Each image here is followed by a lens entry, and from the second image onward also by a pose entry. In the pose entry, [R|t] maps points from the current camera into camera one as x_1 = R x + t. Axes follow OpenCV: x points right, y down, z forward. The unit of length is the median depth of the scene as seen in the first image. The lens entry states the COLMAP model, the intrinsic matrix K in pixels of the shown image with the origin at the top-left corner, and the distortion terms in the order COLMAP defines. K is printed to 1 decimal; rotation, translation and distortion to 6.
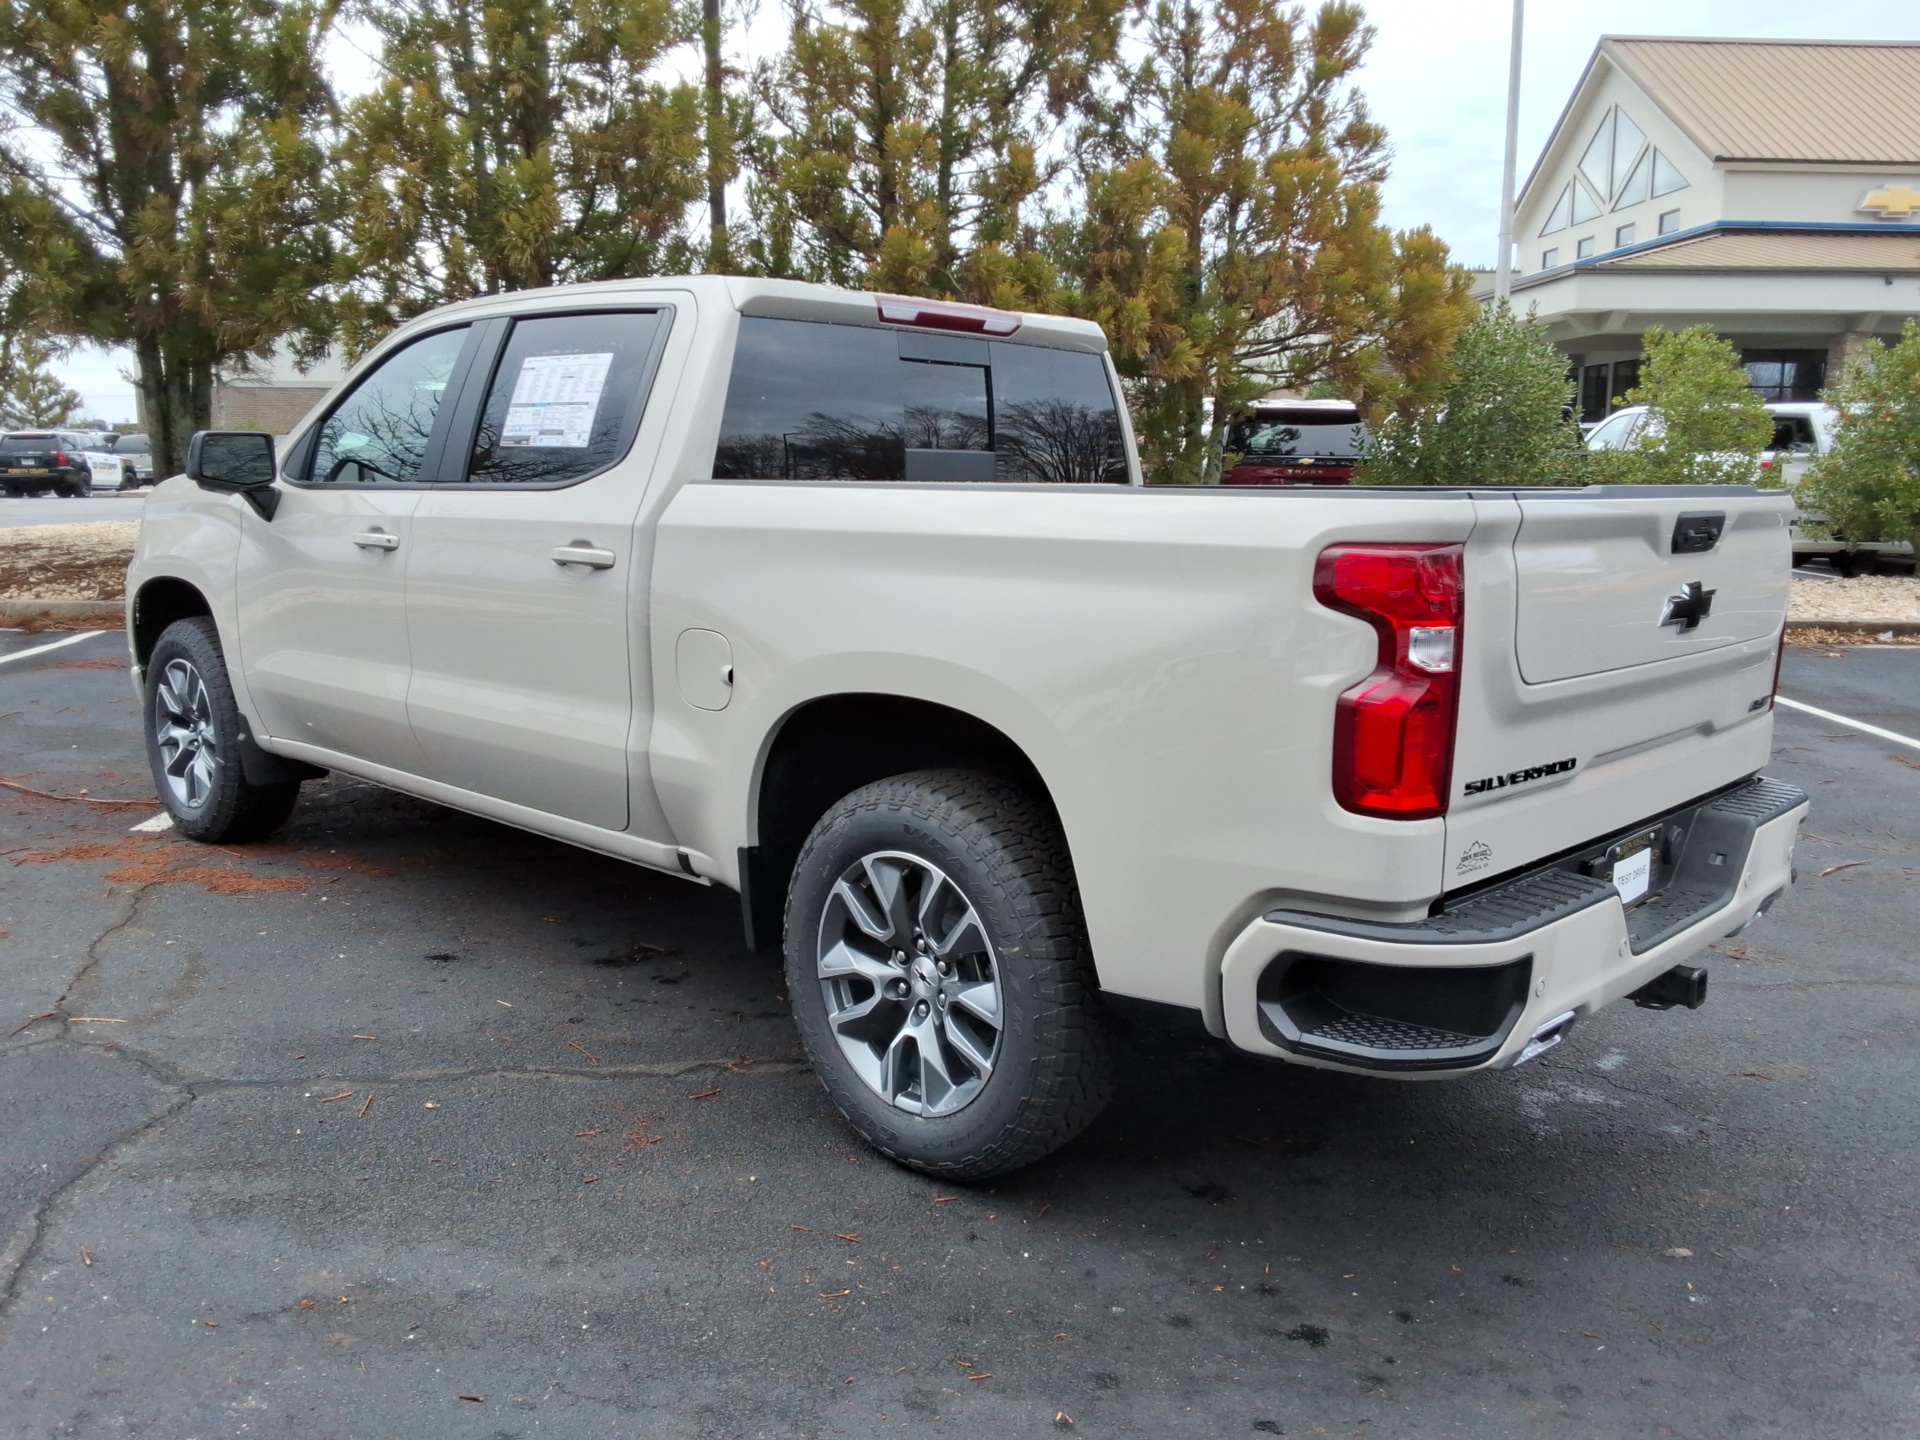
lens RADIAL K [[1543.2, 0, 977.6], [0, 1543.2, 715.7], [0, 0, 1]] dist [0.148096, -0.217142]
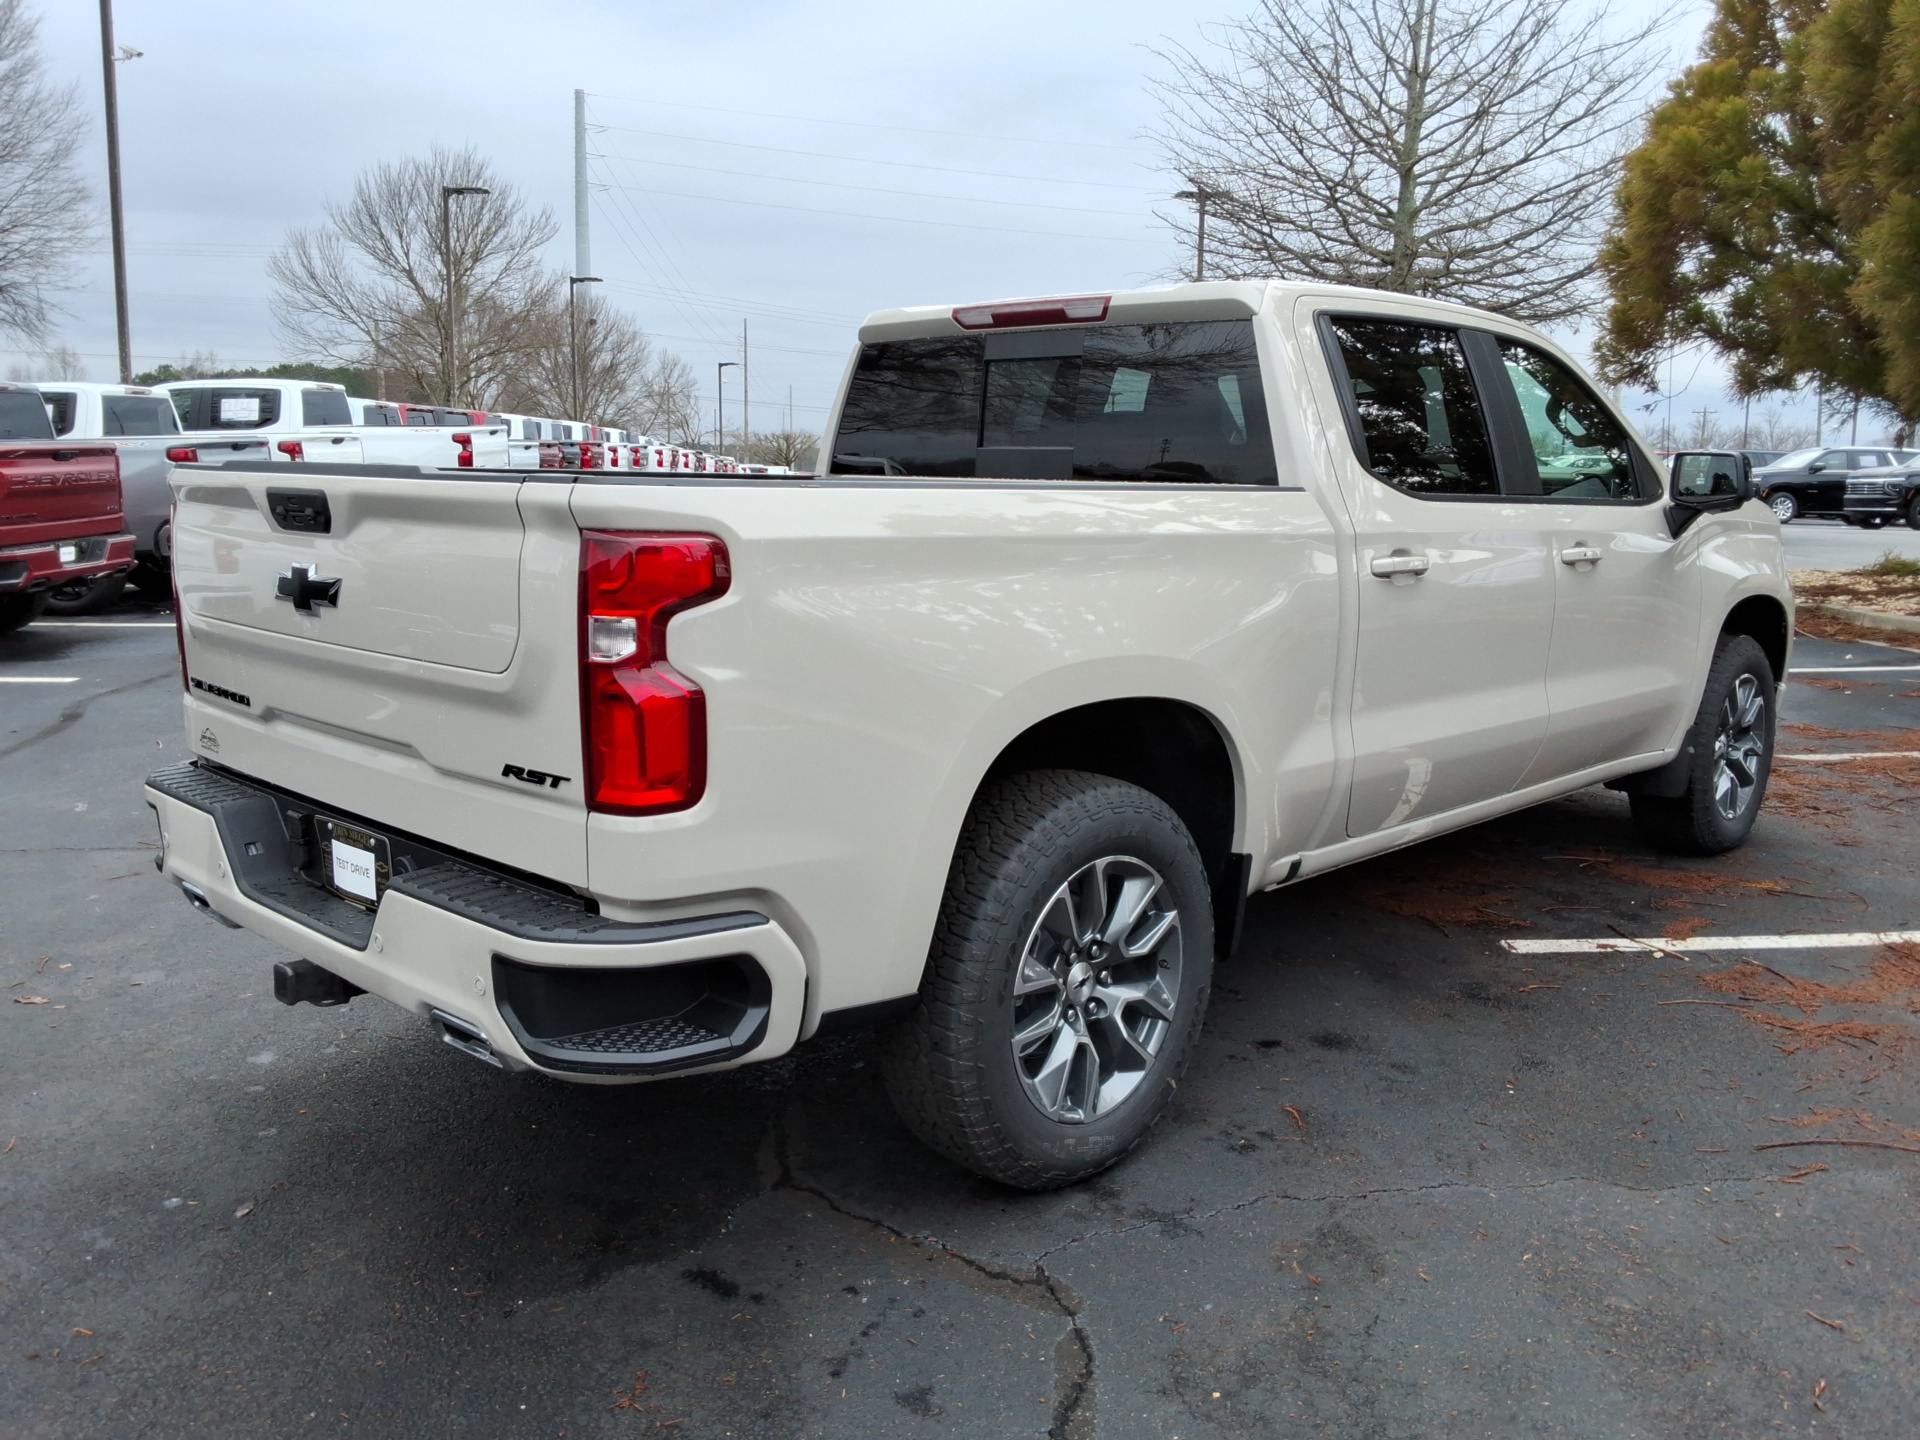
lens RADIAL K [[1536.2, 0, 971.7], [0, 1536.2, 709.1], [0, 0, 1]] dist [0.134512, -0.203773]
pose [[-0.013488, 0.142935, -0.989640, 1.189708], [-0.171501, 0.974733, 0.143119, -0.172838], [0.985092, 0.171655, 0.011366, 1.190683]]
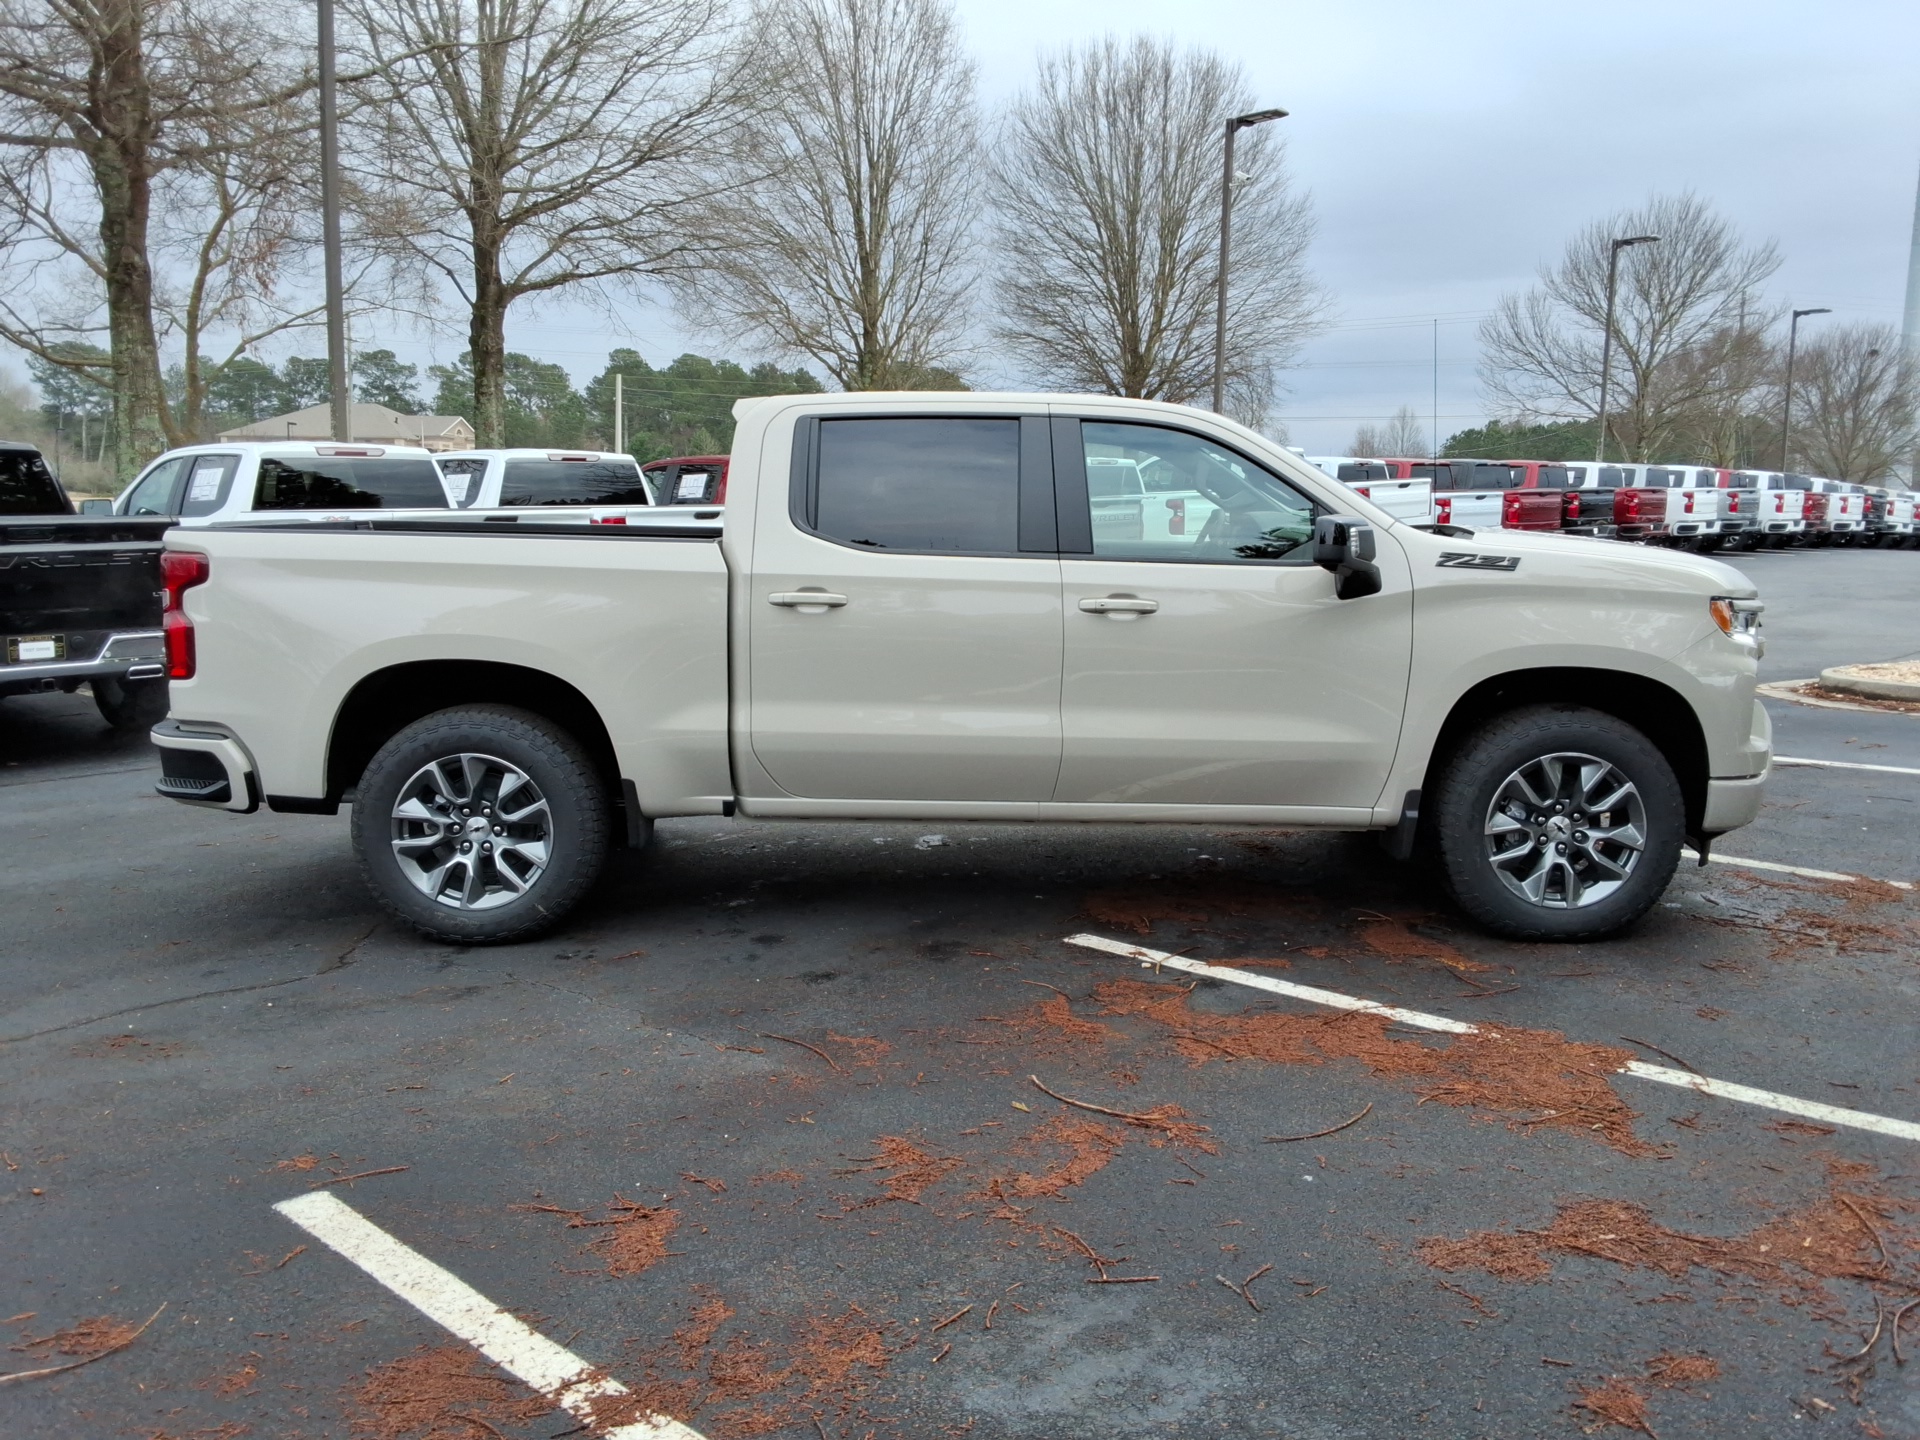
lens RADIAL K [[1536.2, 0, 971.7], [0, 1536.2, 709.1], [0, 0, 1]] dist [0.134512, -0.203773]
pose [[-0.725591, 0.073997, -0.684137, 1.007582], [-0.128379, 0.962190, 0.240229, -0.438951], [0.676045, 0.262136, -0.688656, 2.622119]]
